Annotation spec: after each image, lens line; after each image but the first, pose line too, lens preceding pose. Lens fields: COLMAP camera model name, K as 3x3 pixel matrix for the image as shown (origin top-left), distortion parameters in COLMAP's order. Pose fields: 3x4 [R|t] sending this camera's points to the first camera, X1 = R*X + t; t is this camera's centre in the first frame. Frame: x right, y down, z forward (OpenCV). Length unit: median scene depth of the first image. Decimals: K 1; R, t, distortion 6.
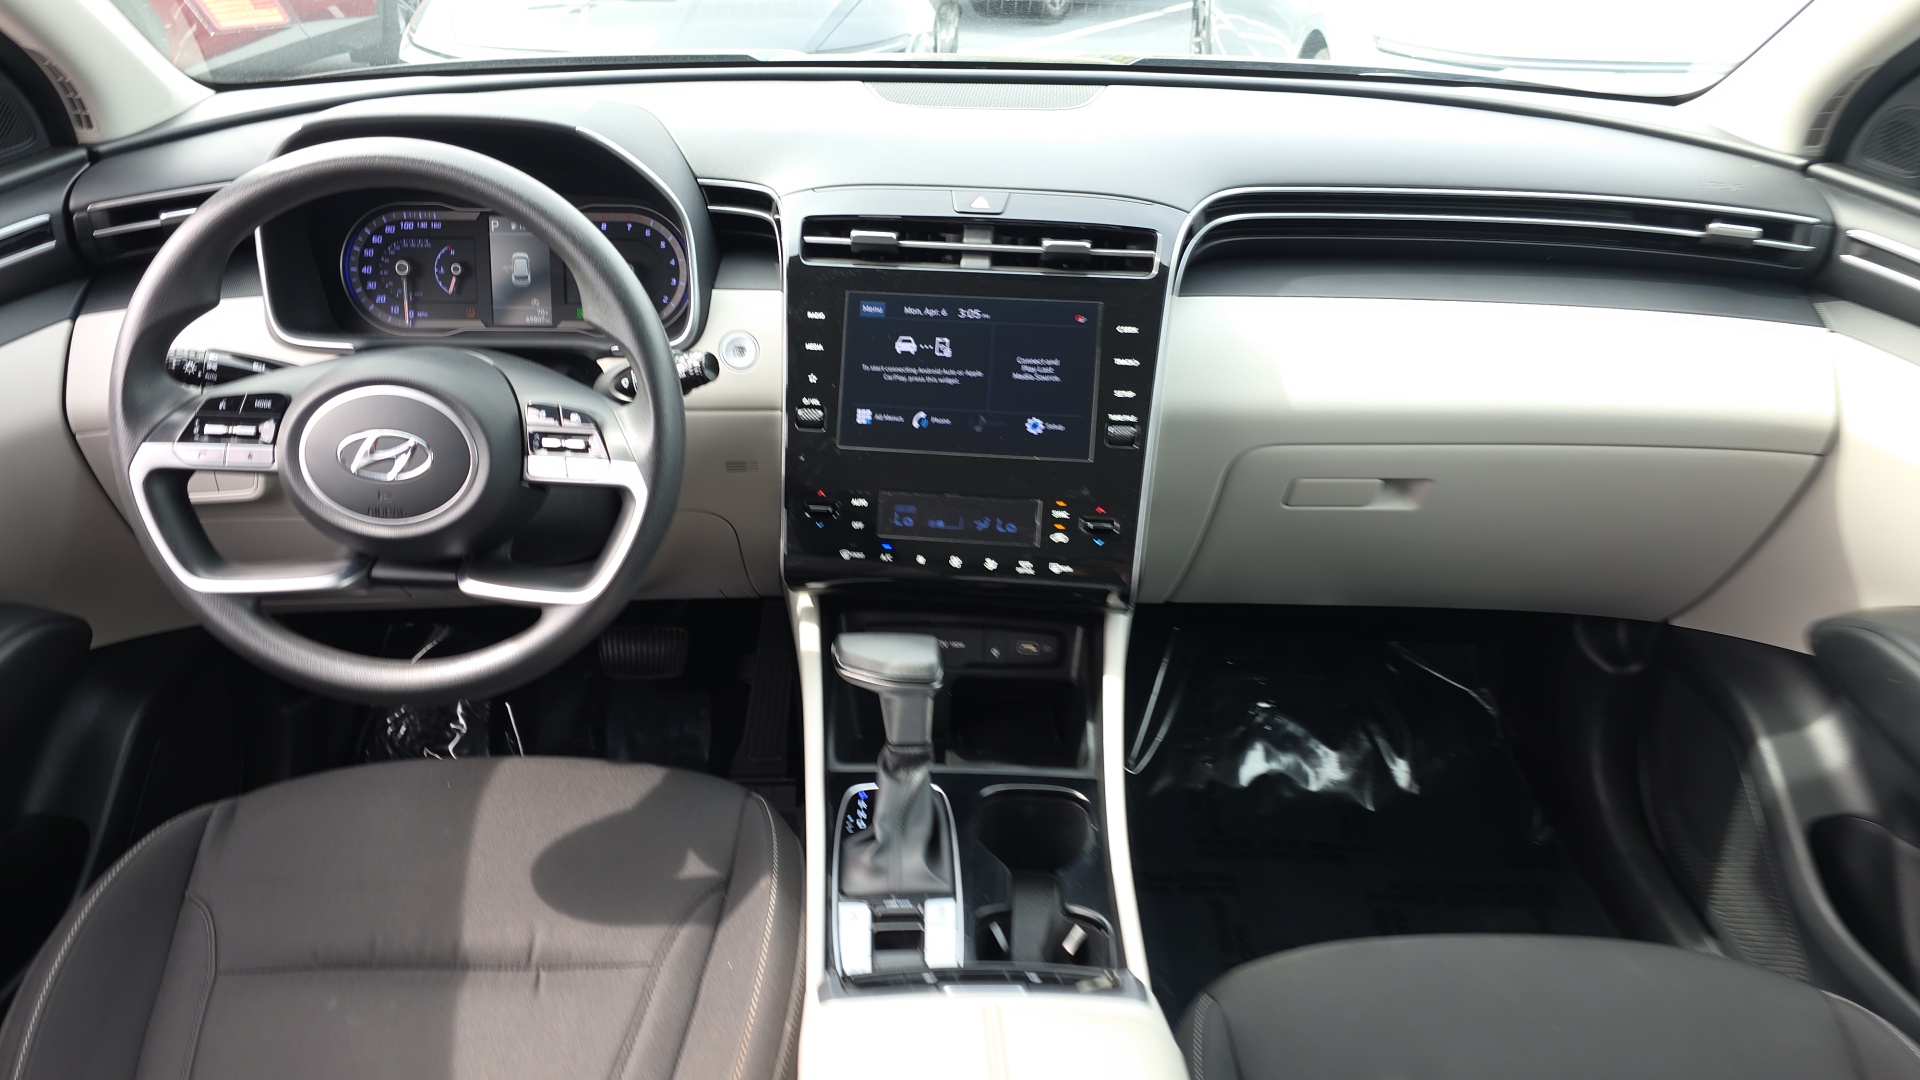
lens RADIAL K [[1294.4, 0, 946.8], [0, 1294.4, 581.1], [0, 0, 1]] dist [0.072378, -0.090654]
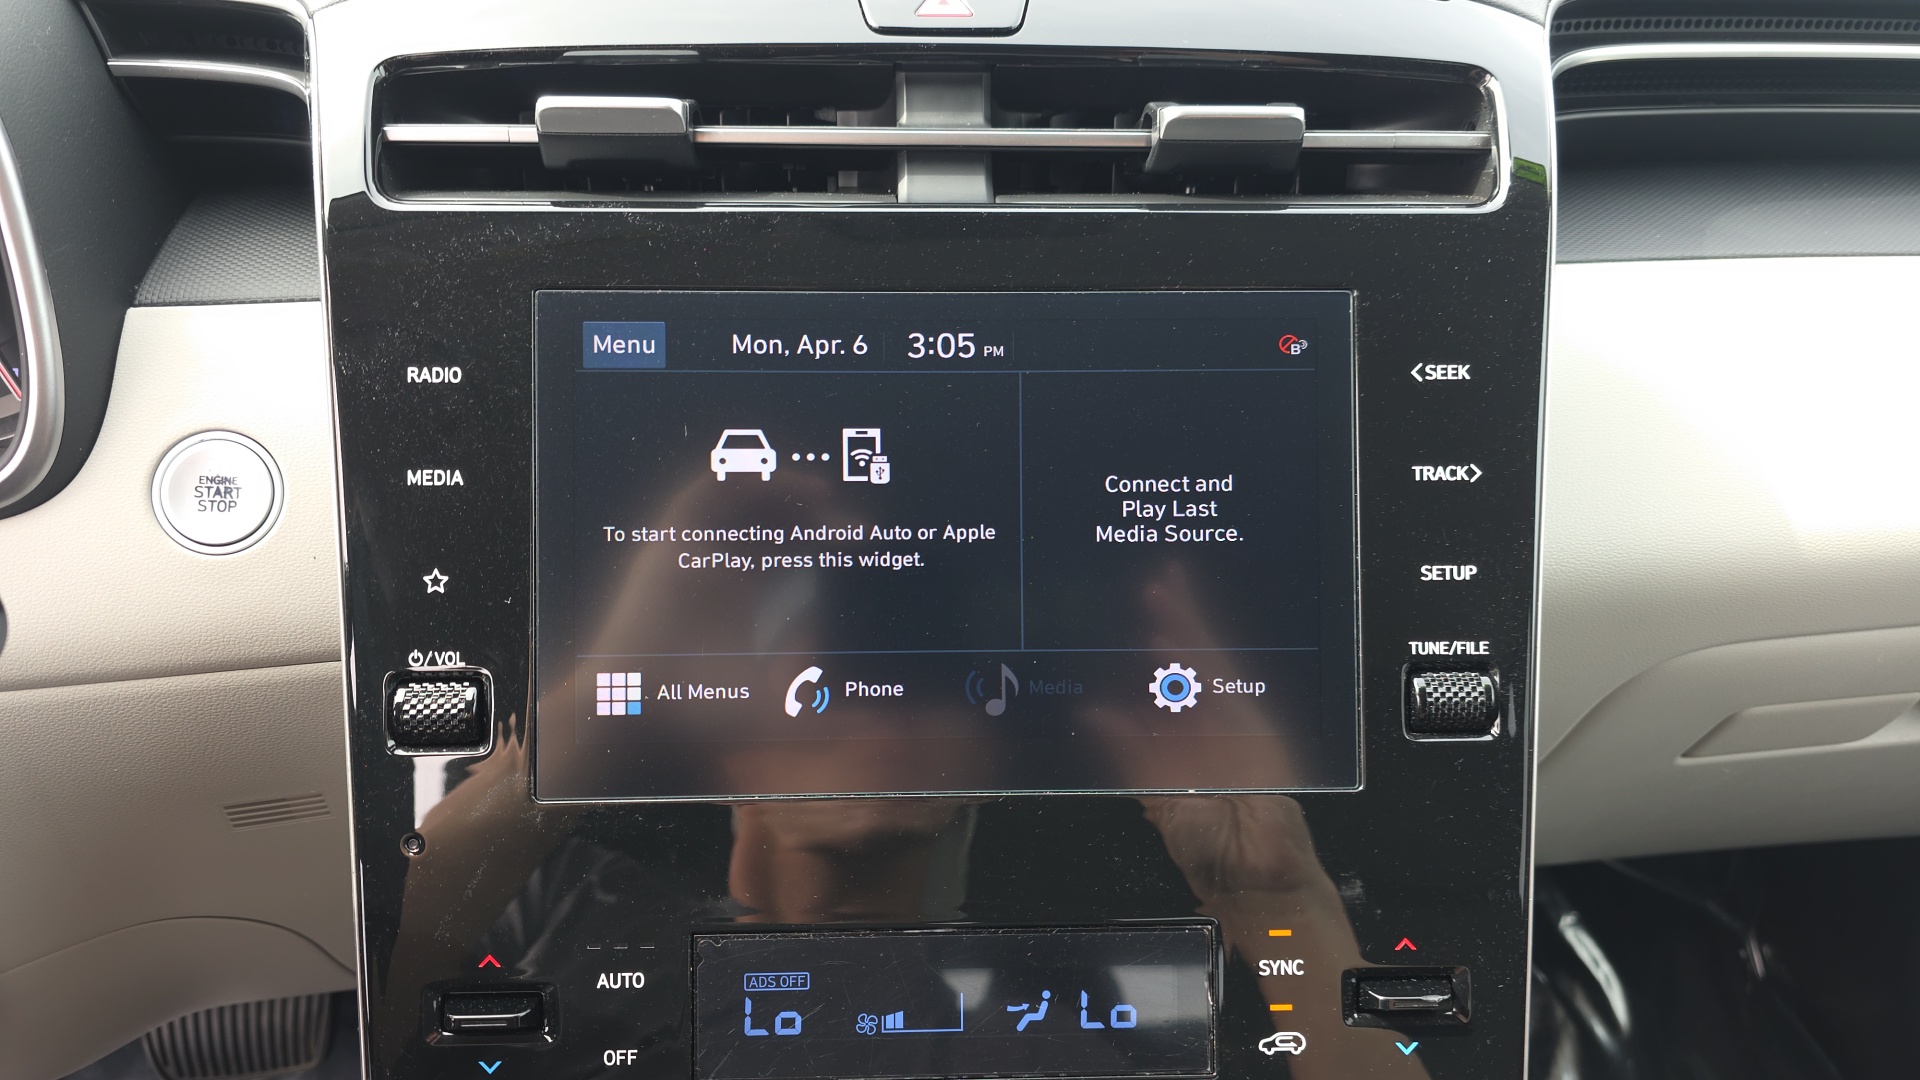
lens RADIAL K [[1510.6, 0, 960.0], [0, 1510.6, 540.0], [0, 0, 1]] dist [0.115516, -0.390301]
pose [[0.987785, -0.069072, 0.139679, -0.032195], [0.074051, 0.996780, -0.030763, -0.146136], [-0.137104, 0.040730, 0.989719, 0.633121]]
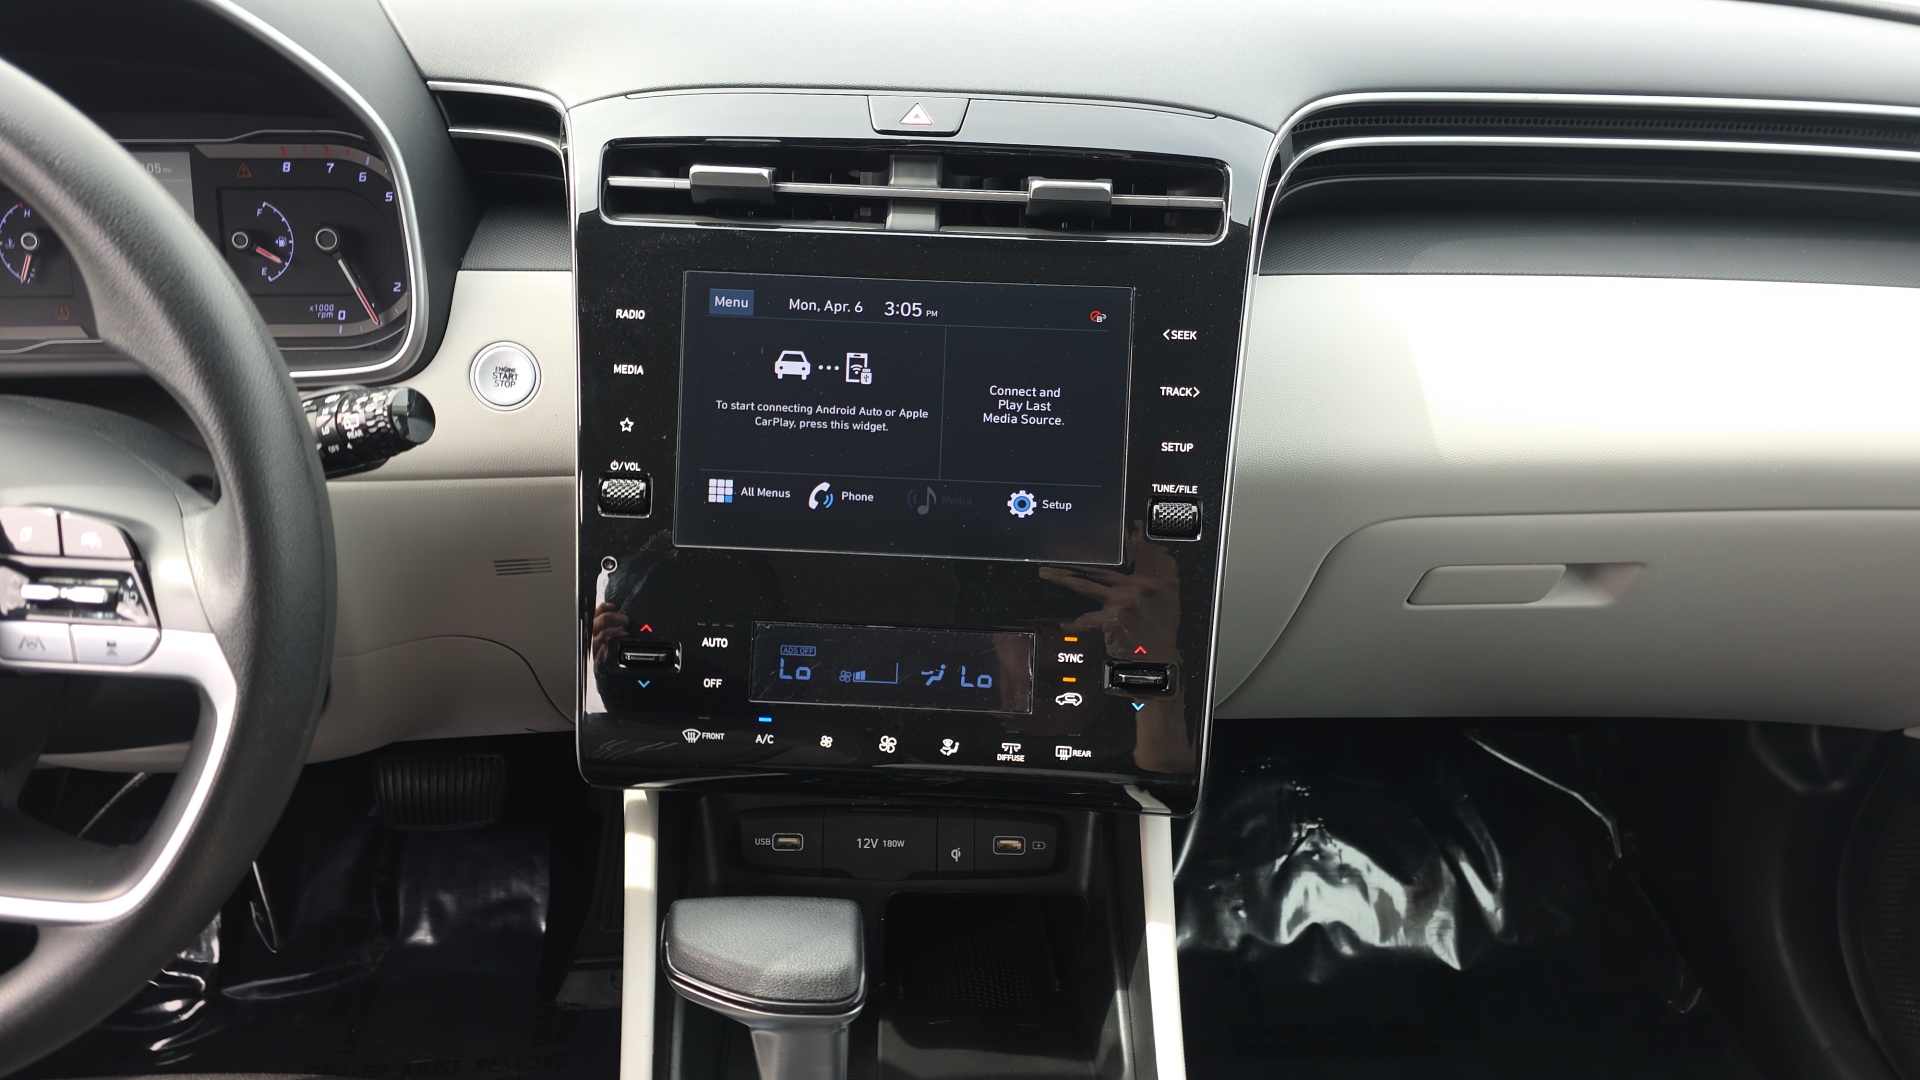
lens RADIAL K [[1314.7, 0, 956.3], [0, 1314.7, 558.8], [0, 0, 1]] dist [0.077704, -0.106461]
pose [[0.997997, -0.021803, 0.059380, 0.003966], [0.022025, 0.999753, -0.003084, -0.093237], [-0.059298, 0.004386, 0.998231, 0.417455]]
